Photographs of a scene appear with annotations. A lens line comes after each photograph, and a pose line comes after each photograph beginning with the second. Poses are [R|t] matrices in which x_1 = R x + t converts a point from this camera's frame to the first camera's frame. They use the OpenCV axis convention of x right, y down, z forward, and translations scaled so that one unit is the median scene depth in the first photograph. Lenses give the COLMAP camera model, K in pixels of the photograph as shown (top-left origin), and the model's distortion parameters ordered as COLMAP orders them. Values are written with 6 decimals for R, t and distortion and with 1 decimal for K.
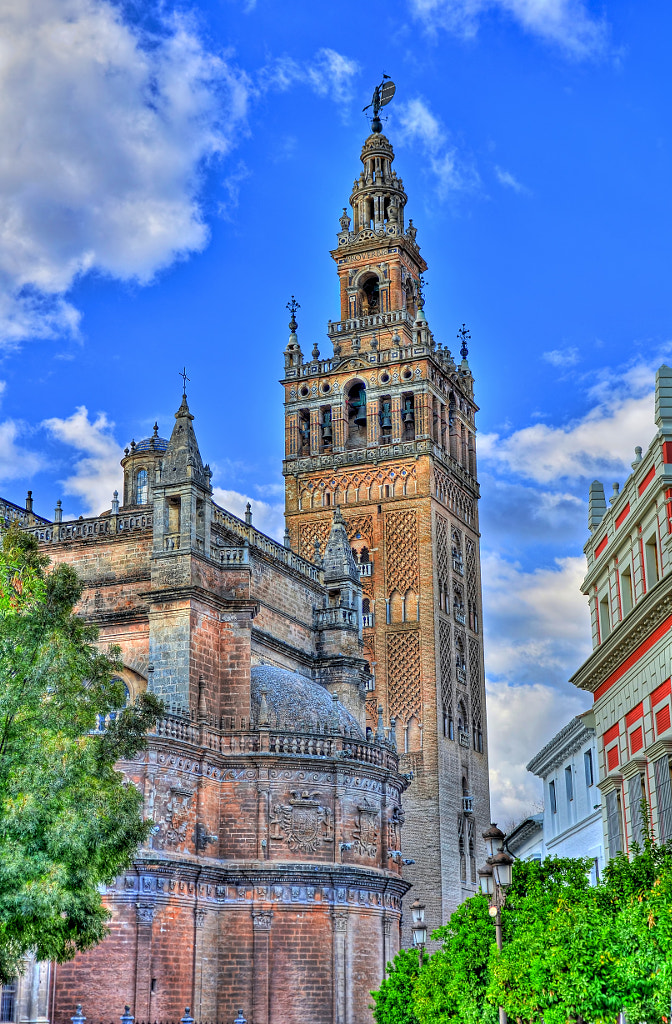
lens RADIAL K [[1386.3, 0, 336.0], [0, 1386.3, 512.0], [0, 0, 1]] dist [-0.001664, -0.011435]
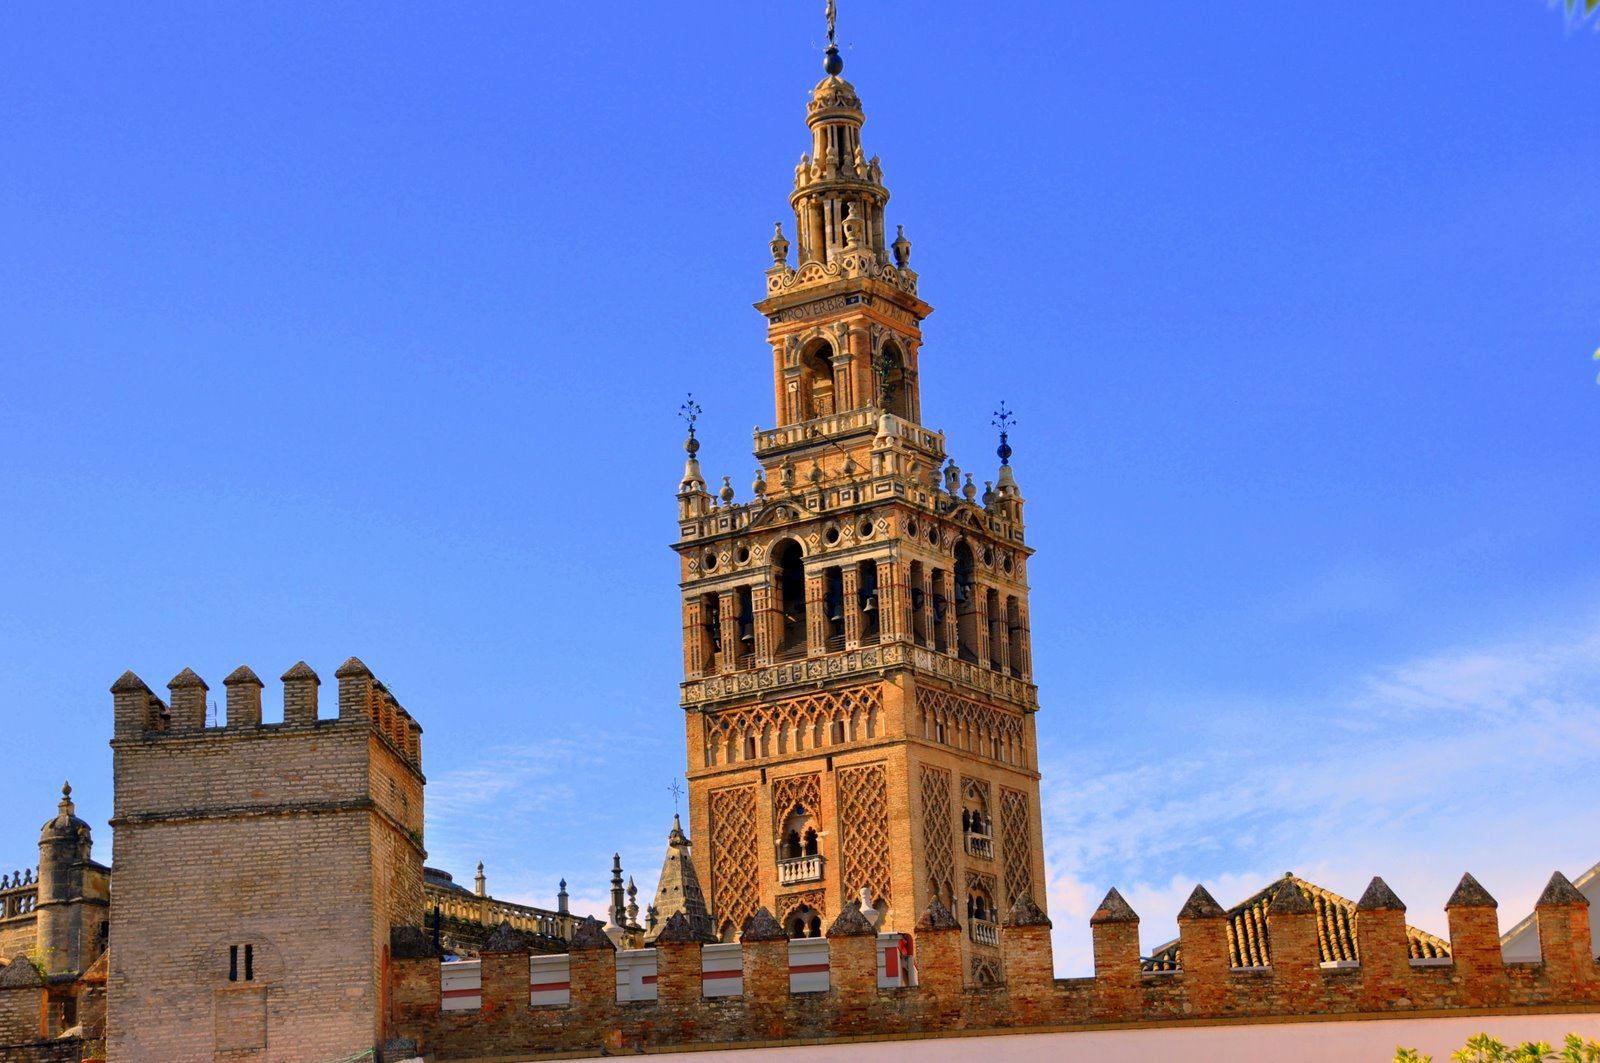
lens RADIAL K [[3081.0, 0, 800.0], [0, 3081.0, 531.5], [0, 0, 1]] dist [0.026306, 0.063025]
pose [[0.986296, -0.078366, -0.145189, 0.213736], [0.080374, 0.996733, 0.008003, -0.110837], [0.144087, -0.019563, 0.989372, -0.308107]]
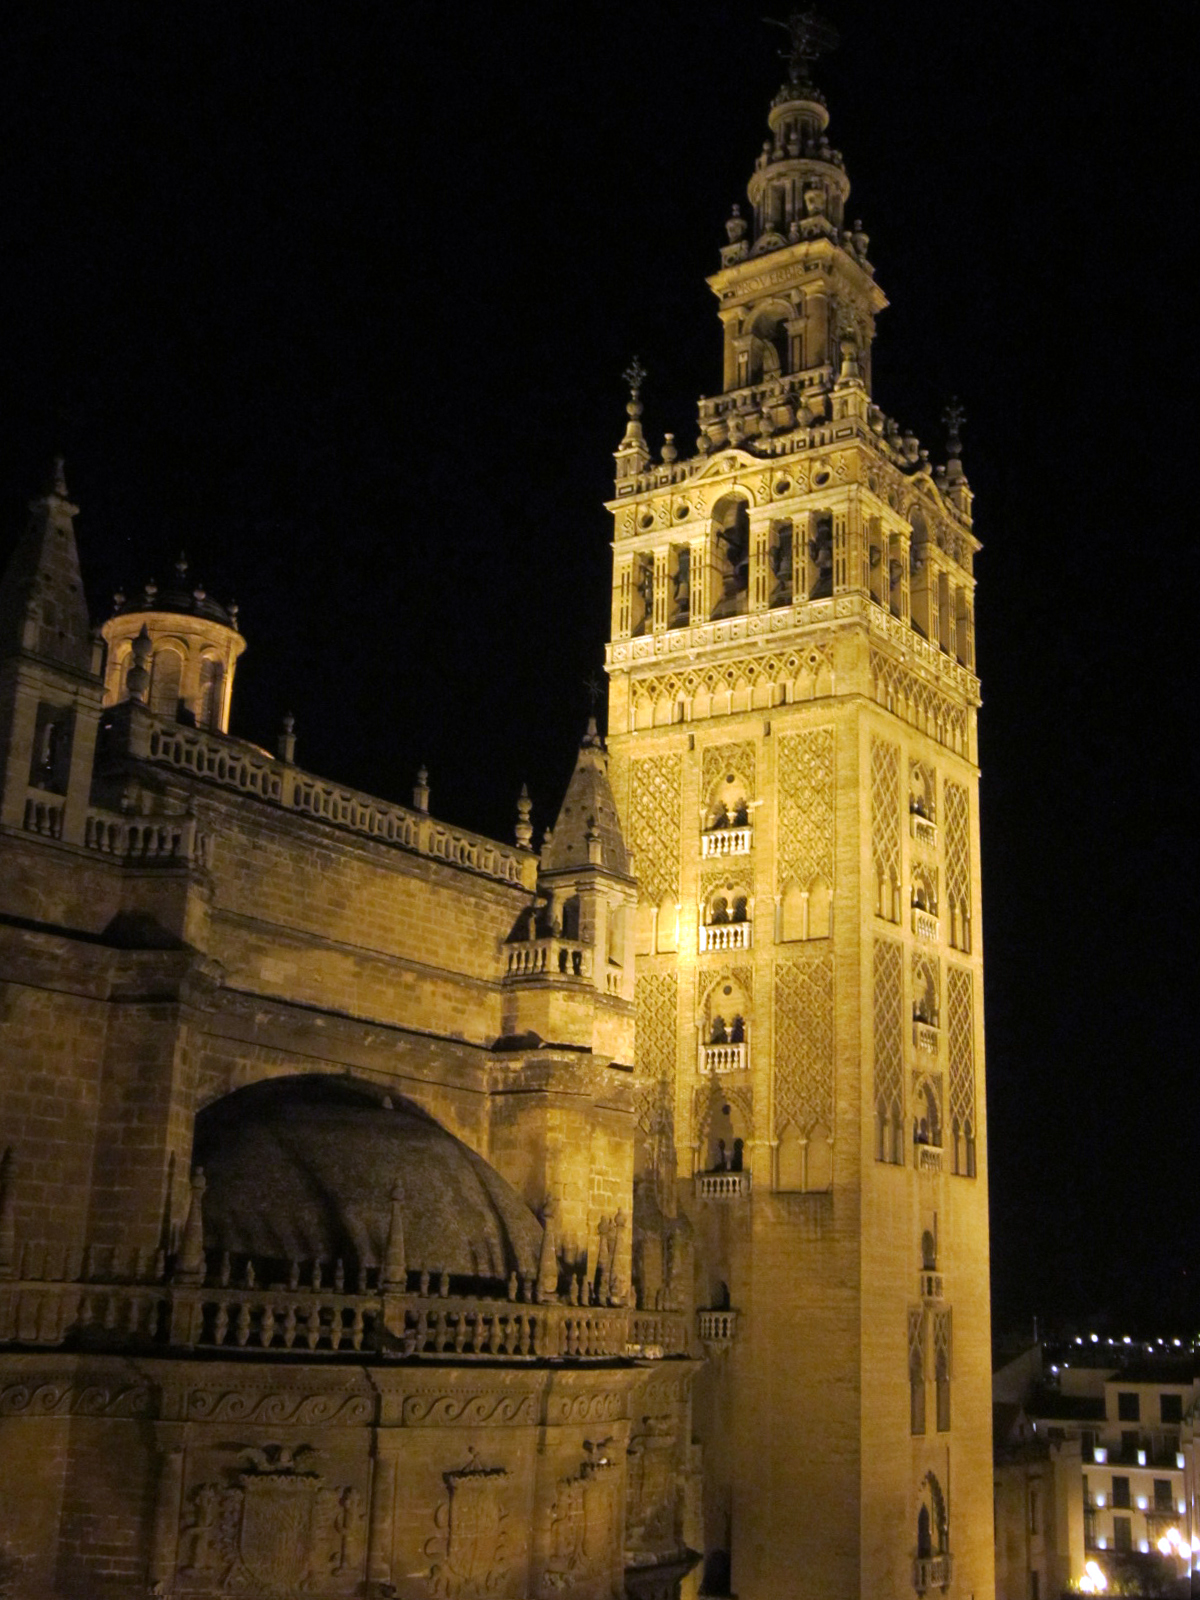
lens RADIAL K [[1717.1, 0, 600.0], [0, 1717.1, 800.0], [0, 0, 1]] dist [-0.053806, 0.000548]
pose [[0.981635, -0.012252, -0.190377, 0.091304], [0.018194, 0.999399, 0.029496, 0.004631], [0.189901, -0.032418, 0.981268, 0.323999]]
